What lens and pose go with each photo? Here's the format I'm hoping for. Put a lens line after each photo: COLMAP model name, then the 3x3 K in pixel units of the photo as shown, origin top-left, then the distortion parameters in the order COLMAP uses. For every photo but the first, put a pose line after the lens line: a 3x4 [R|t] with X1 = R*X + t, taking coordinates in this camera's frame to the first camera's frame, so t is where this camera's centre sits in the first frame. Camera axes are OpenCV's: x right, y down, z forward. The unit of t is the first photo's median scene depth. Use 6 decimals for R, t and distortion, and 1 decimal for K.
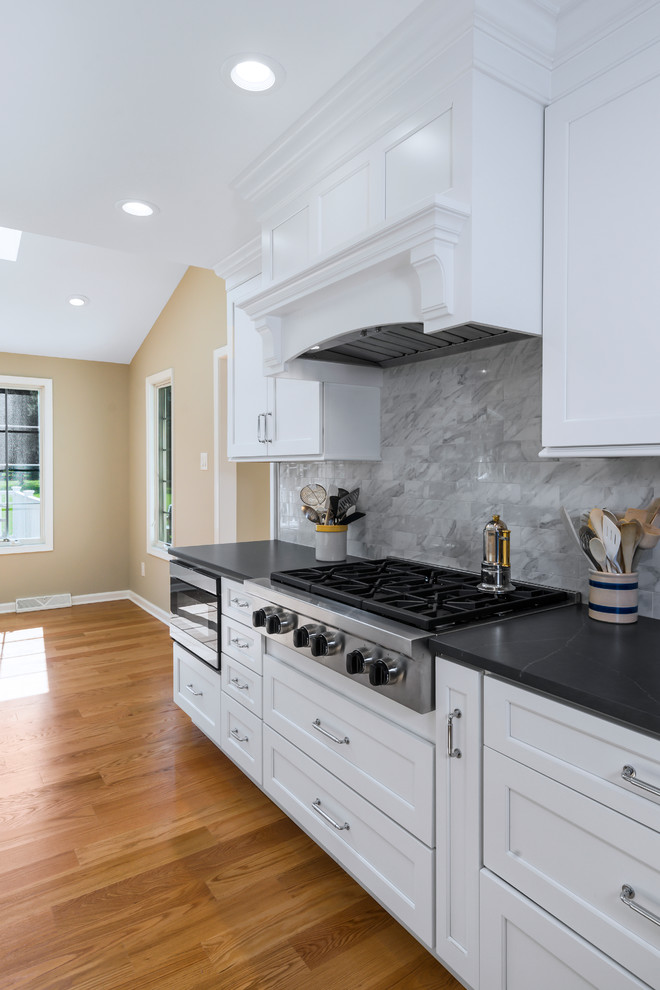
lens RADIAL K [[595.8, 0, 330.2], [0, 595.8, 473.0], [0, 0, 1]] dist [0.002424, 0.000933]
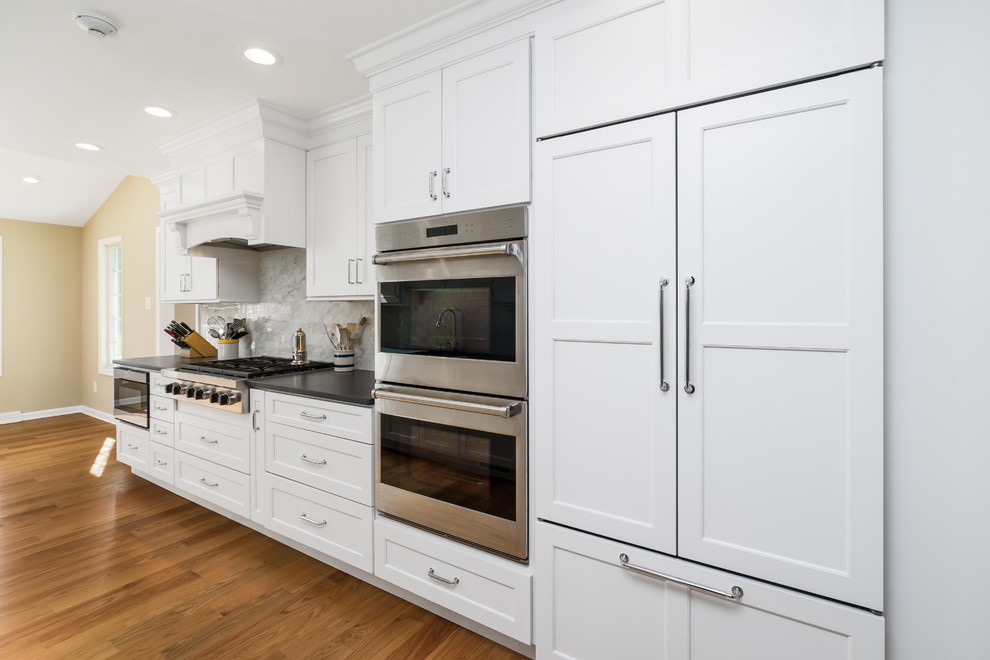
lens RADIAL K [[462.8, 0, 495.2], [0, 462.8, 306.7], [0, 0, 1]] dist [0.000418, 0.000803]
pose [[0.920754, -0.000603, 0.390144, 0.224691], [0.006737, 0.999874, -0.014356, 0.018099], [-0.390086, 0.015847, 0.920642, -0.639532]]
